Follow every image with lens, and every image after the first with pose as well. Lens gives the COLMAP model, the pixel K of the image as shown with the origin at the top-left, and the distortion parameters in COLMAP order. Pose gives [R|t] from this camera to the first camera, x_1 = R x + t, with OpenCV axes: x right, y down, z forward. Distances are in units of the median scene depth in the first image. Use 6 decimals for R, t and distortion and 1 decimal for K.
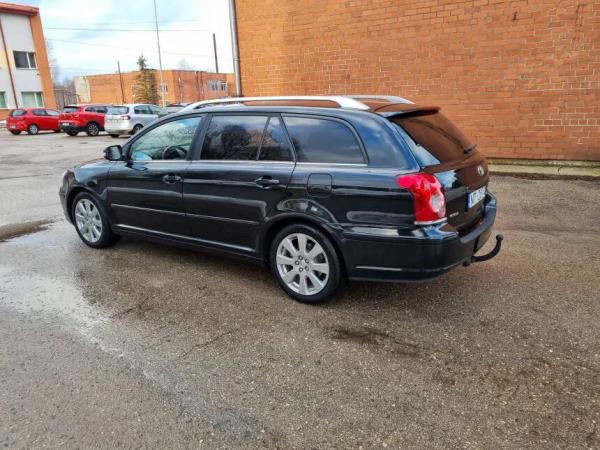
lens RADIAL K [[448.4, 0, 300.0], [0, 448.4, 225.0], [0, 0, 1]] dist [0.068876, -0.049060]
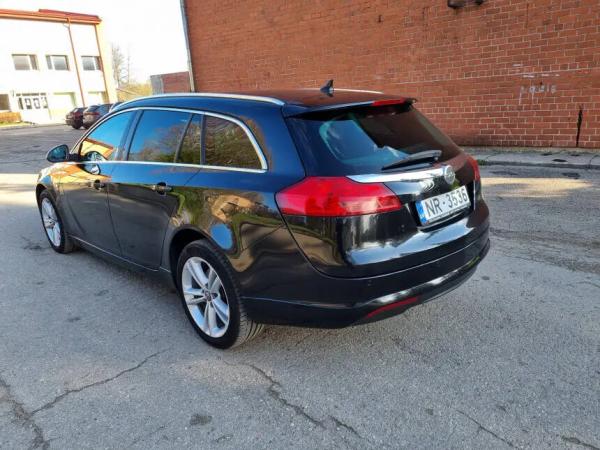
lens RADIAL K [[448.4, 0, 300.0], [0, 448.4, 225.0], [0, 0, 1]] dist [0.068876, -0.049060]
pose [[0.987721, 0.018853, -0.155086, 0.452185], [-0.016304, 0.999710, 0.017695, 0.043298], [0.155375, -0.014949, 0.987743, -0.162040]]
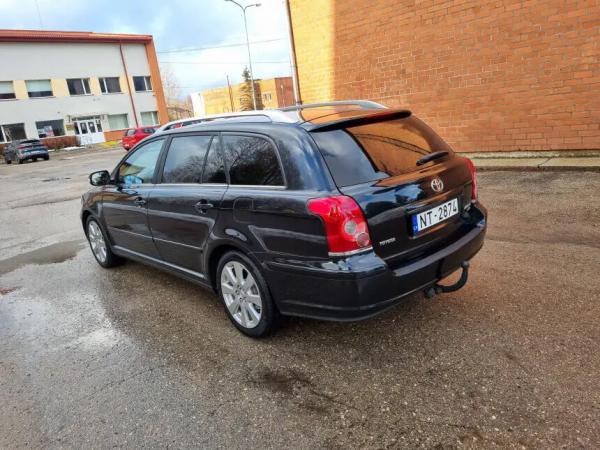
lens RADIAL K [[448.4, 0, 300.0], [0, 448.4, 225.0], [0, 0, 1]] dist [0.068876, -0.049060]
pose [[0.971683, -0.024315, -0.235033, 0.135074], [0.024659, 0.999695, -0.001477, -0.019978], [0.234997, -0.004361, 0.971986, 0.052094]]
